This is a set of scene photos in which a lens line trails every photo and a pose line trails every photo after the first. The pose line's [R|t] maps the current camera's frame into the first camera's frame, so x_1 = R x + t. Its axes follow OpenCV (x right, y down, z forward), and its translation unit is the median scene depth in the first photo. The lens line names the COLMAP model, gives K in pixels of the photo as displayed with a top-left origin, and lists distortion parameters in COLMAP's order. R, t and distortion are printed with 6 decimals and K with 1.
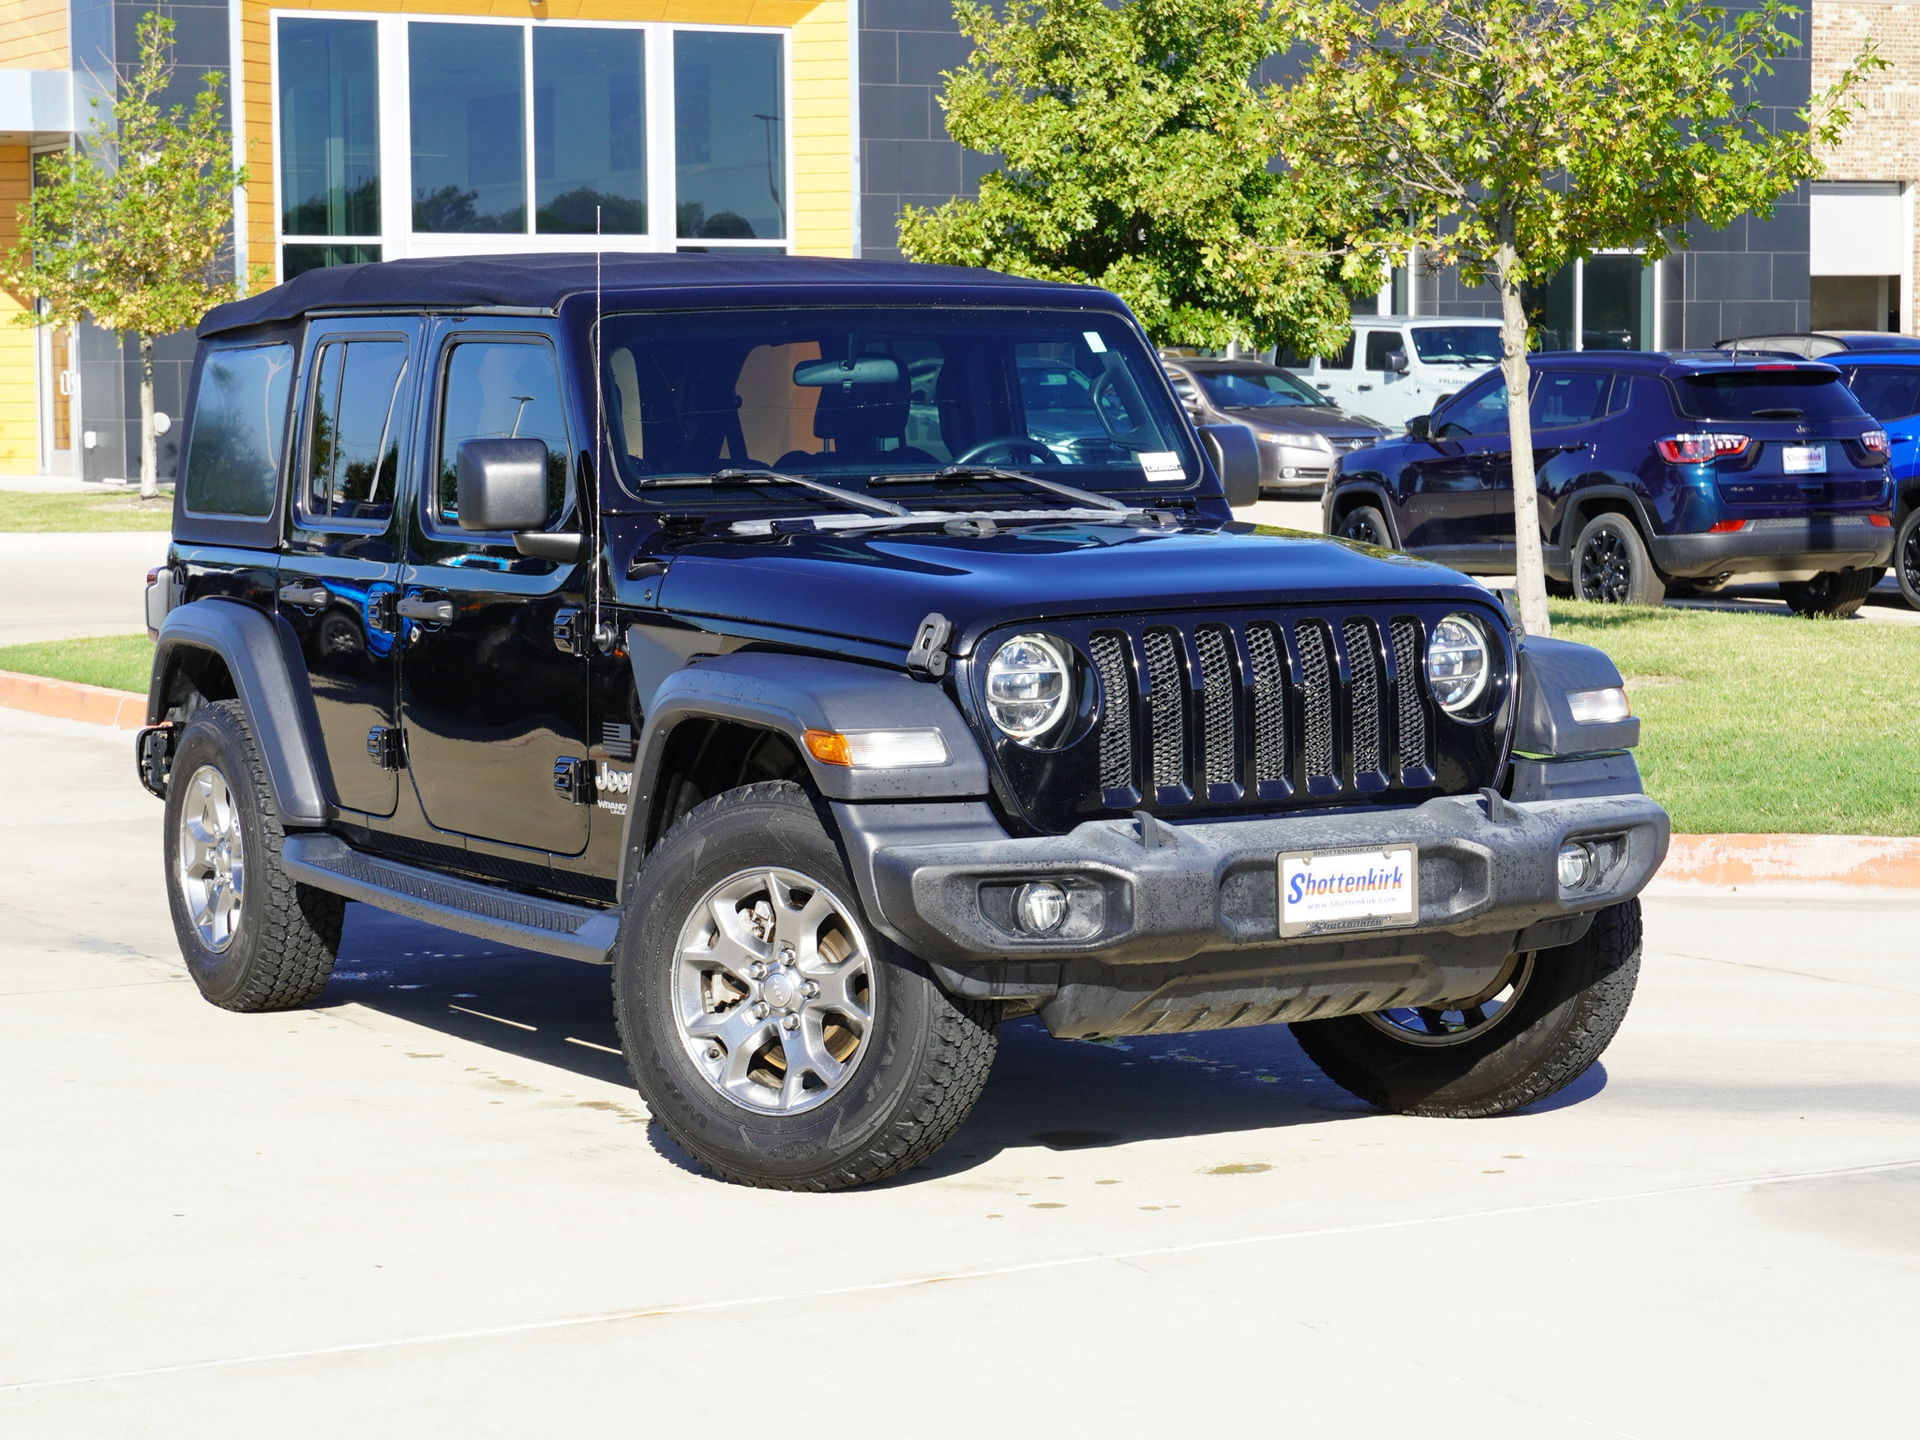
lens RADIAL K [[4257.6, 0, 1054.0], [0, 4257.6, 738.0], [0, 0, 1]] dist [0.049068, 0.000000]
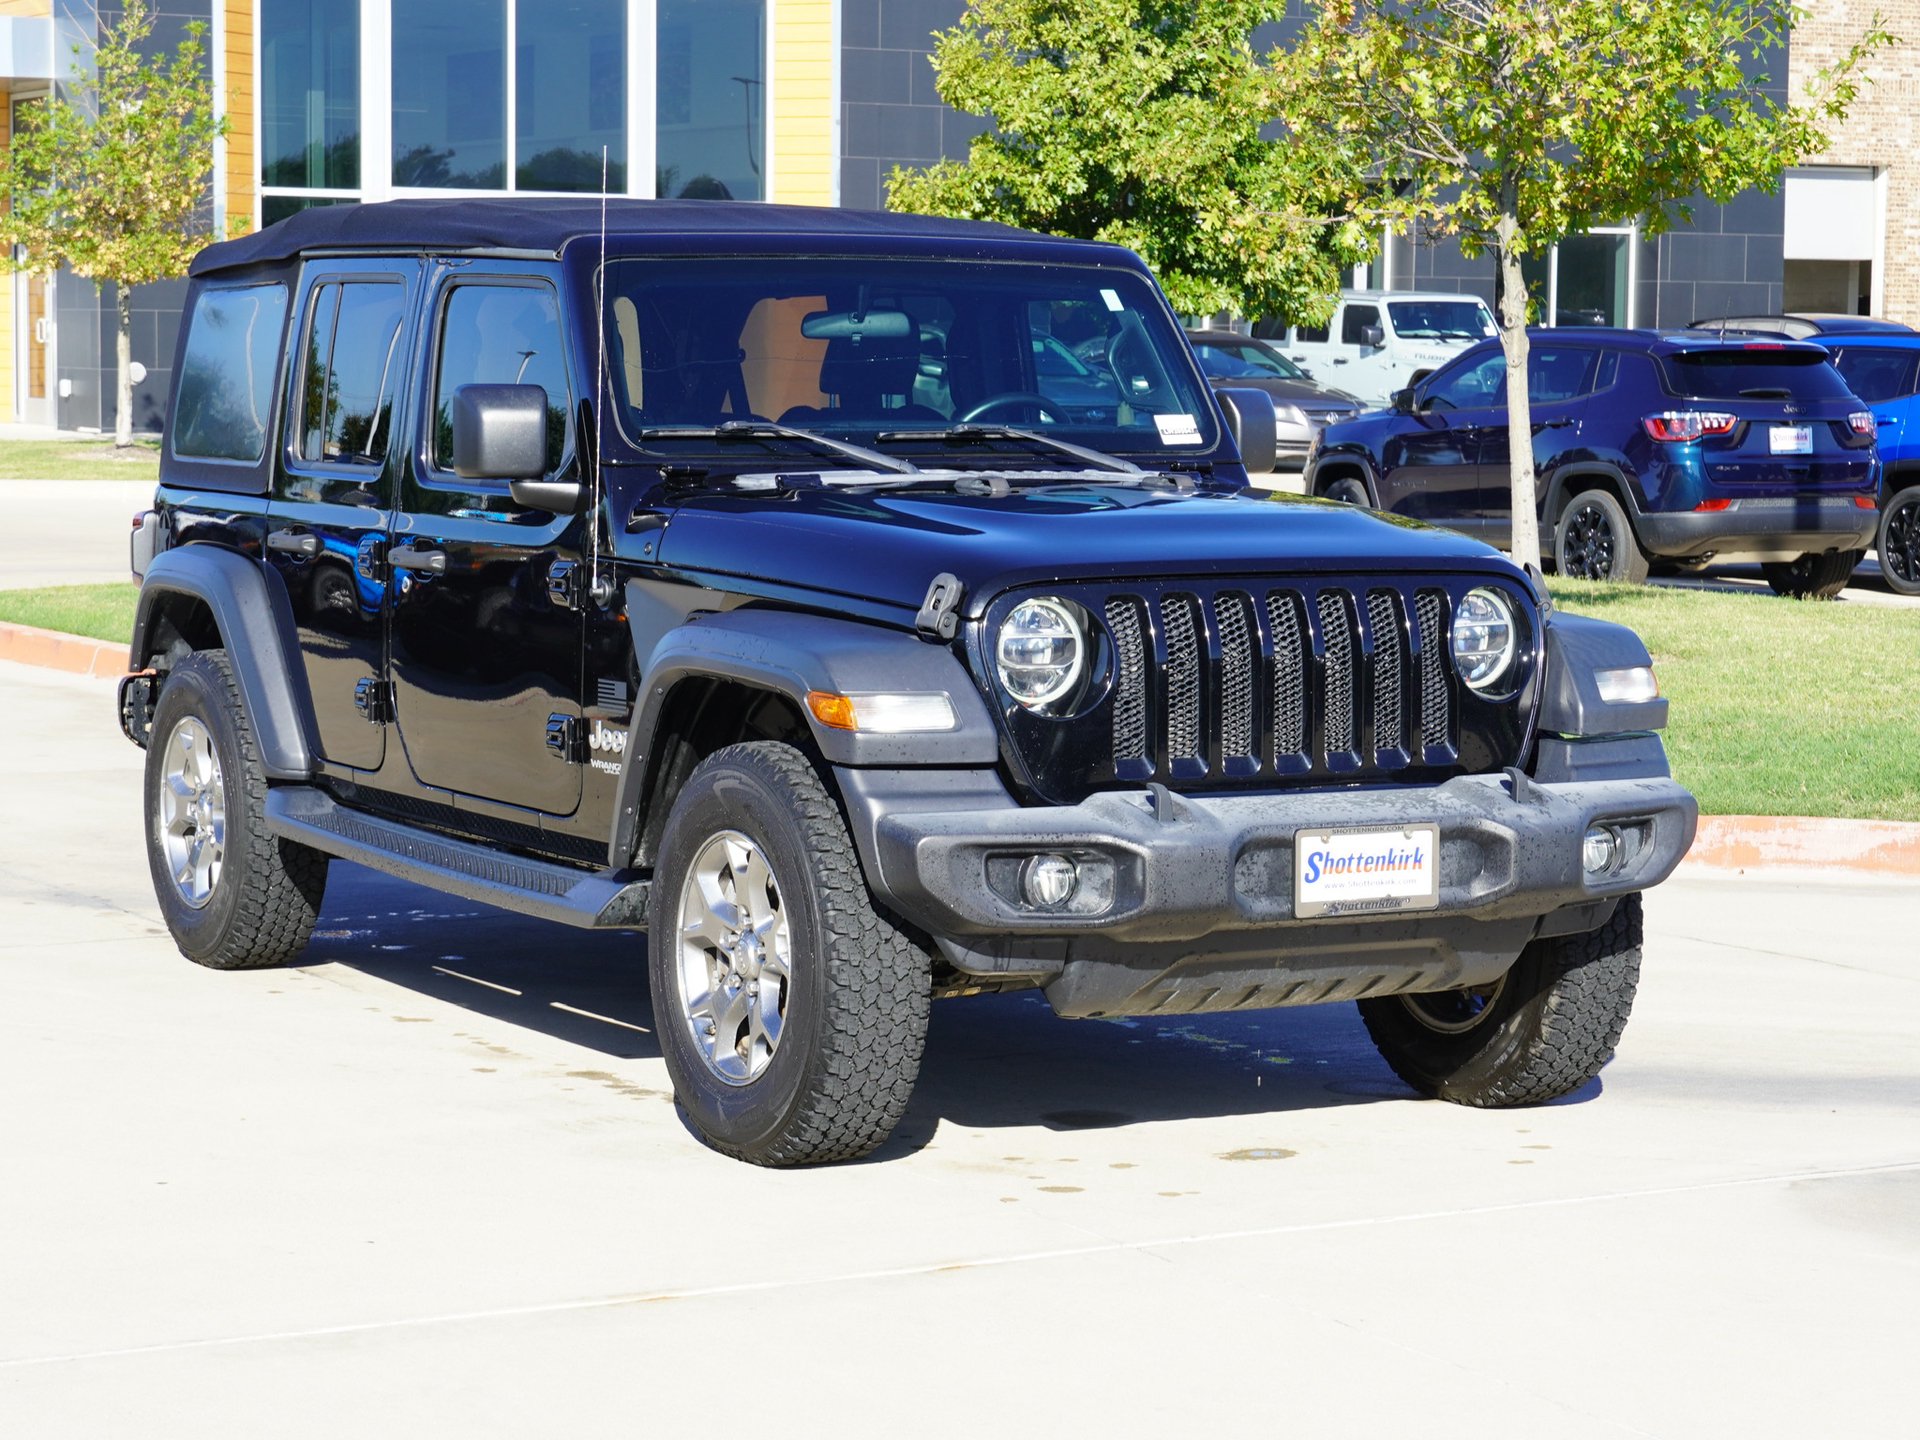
lens RADIAL K [[4257.6, 0, 968.8], [0, 4257.6, 711.0], [0, 0, 1]] dist [0.049068, 0.000000]
pose [[0.999722, 0.020762, -0.011213, -0.008916], [-0.020750, 0.999784, 0.001196, 0.000325], [0.011236, -0.000963, 0.999936, 0.024213]]
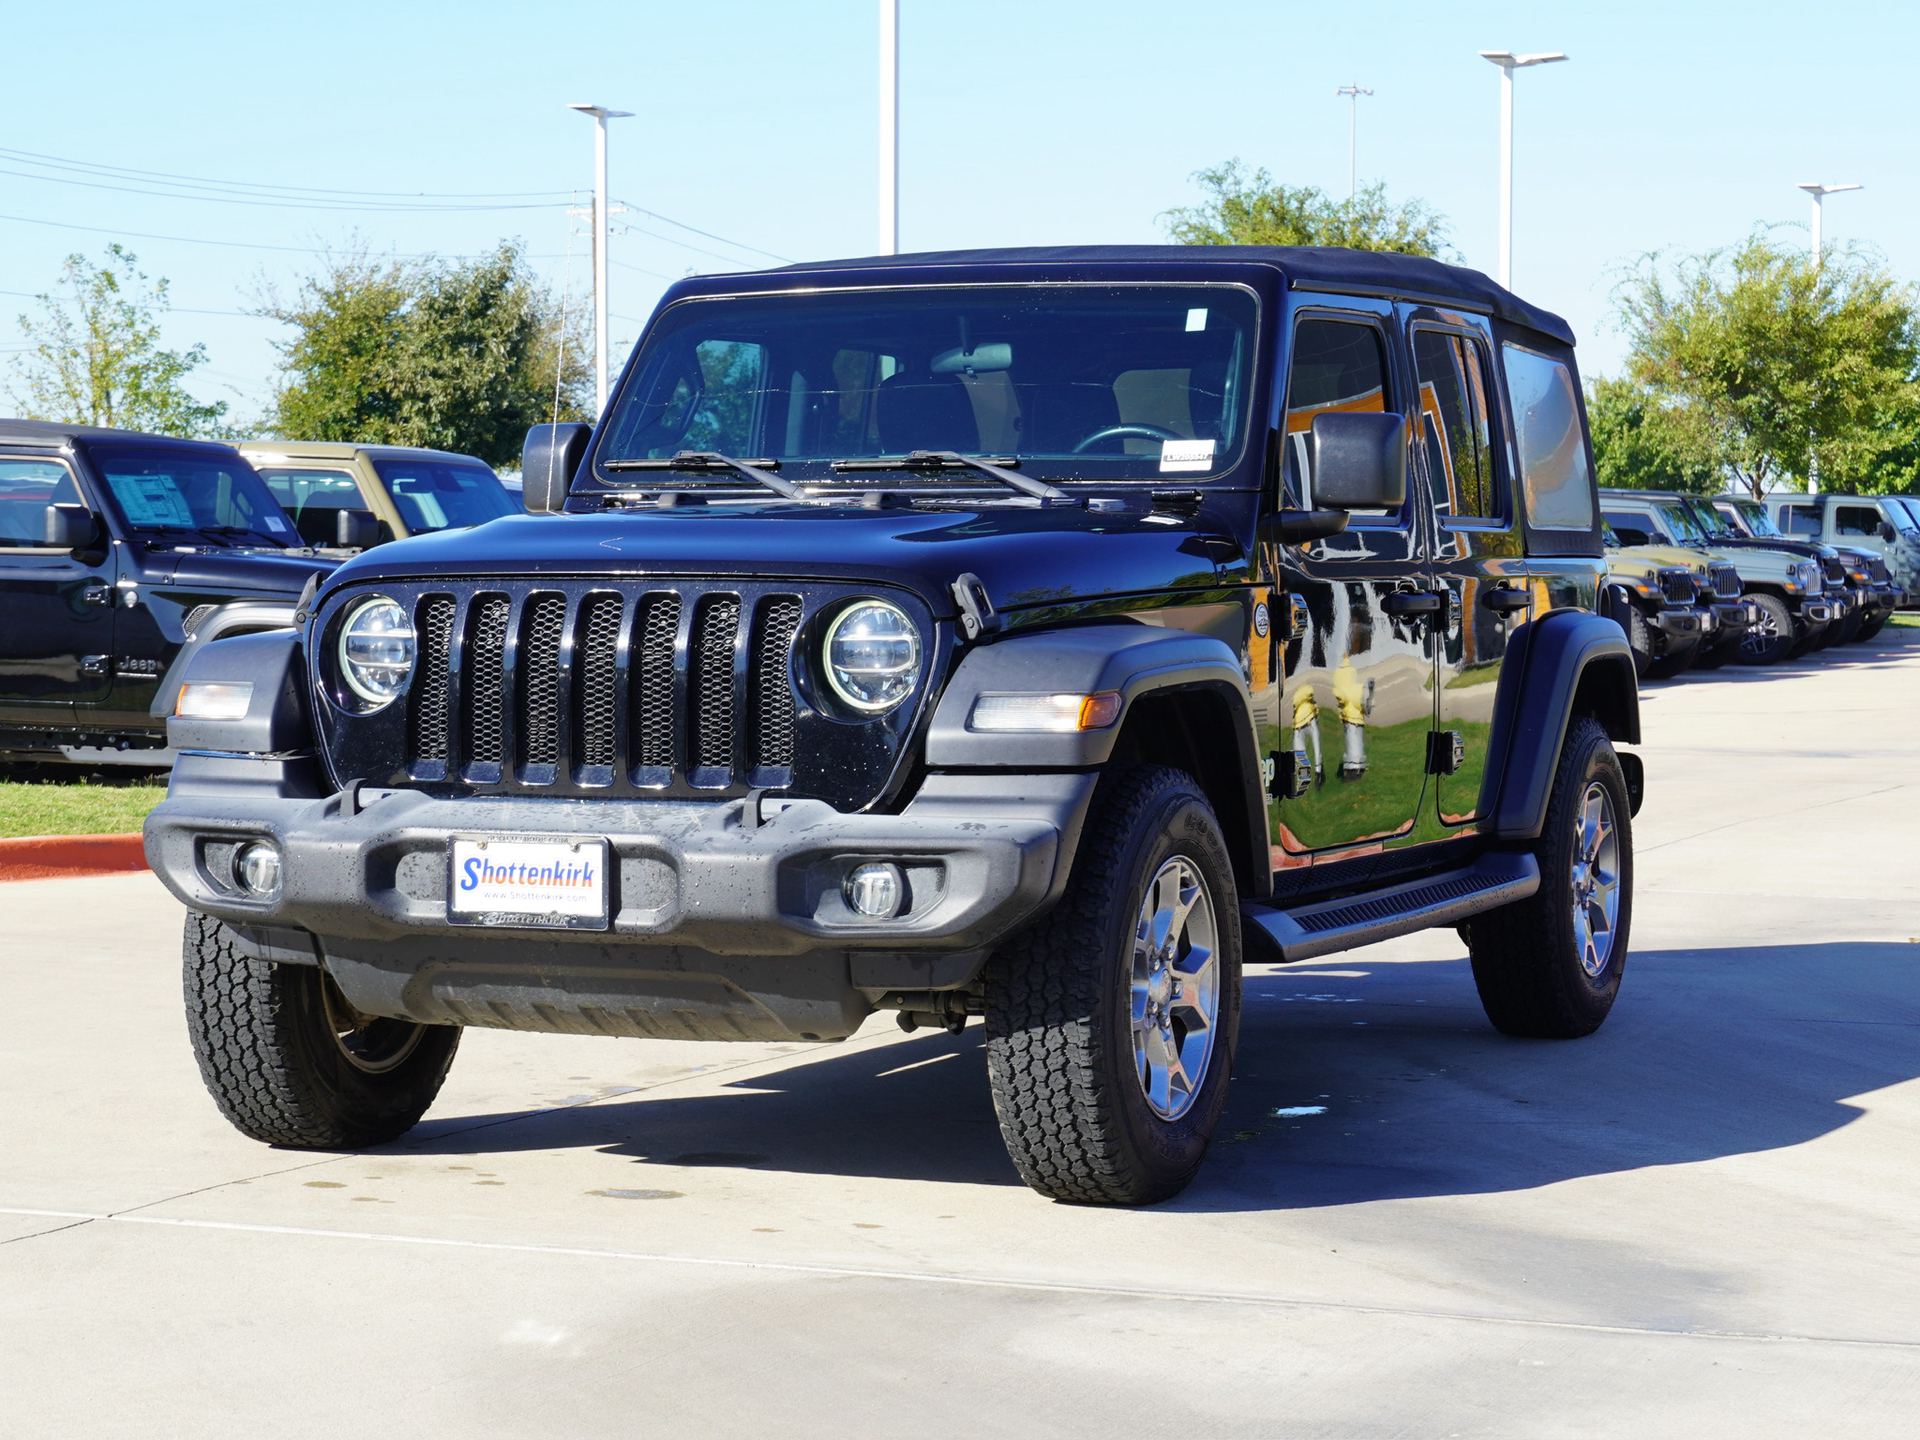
lens RADIAL K [[4257.6, 0, 962.9], [0, 4257.6, 713.7], [0, 0, 1]] dist [0.049068, 0.000000]
pose [[0.612761, 0.038472, -0.789331, 0.662165], [-0.073139, 0.997288, -0.008171, 0.000396], [0.786877, 0.062737, 0.613913, 0.399721]]
